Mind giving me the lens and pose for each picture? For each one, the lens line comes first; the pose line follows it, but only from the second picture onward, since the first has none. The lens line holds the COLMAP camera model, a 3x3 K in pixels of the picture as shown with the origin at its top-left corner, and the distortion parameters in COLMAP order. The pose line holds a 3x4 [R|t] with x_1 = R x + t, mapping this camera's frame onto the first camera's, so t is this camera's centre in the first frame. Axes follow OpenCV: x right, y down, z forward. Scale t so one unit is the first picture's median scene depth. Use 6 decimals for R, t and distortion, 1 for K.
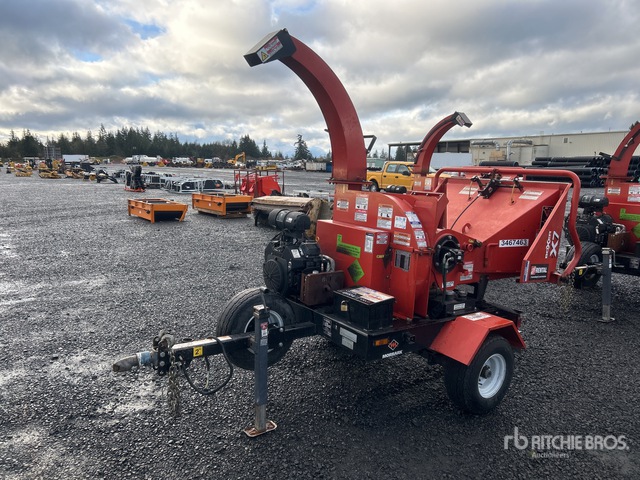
lens RADIAL K [[463.3, 0, 320.0], [0, 463.3, 240.0], [0, 0, 1]] dist [0.000993, 0.000313]
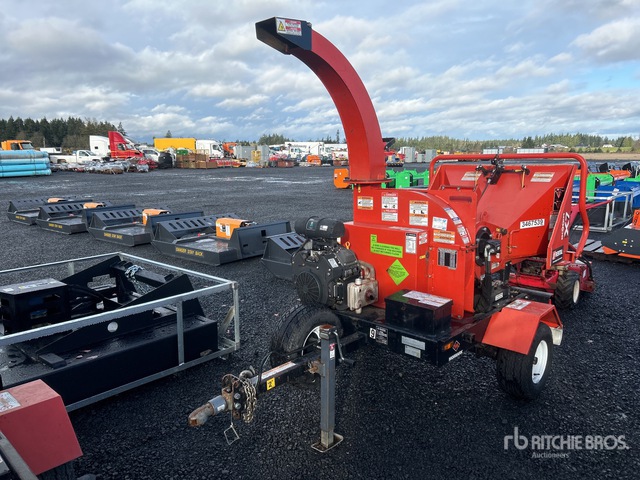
lens RADIAL K [[463.3, 0, 320.0], [0, 463.3, 240.0], [0, 0, 1]] dist [0.000993, 0.000313]
pose [[0.975321, -0.103345, 0.195114, -0.272738], [0.094036, 0.993969, 0.056413, -0.075579], [-0.199767, -0.036673, 0.979157, 0.091378]]
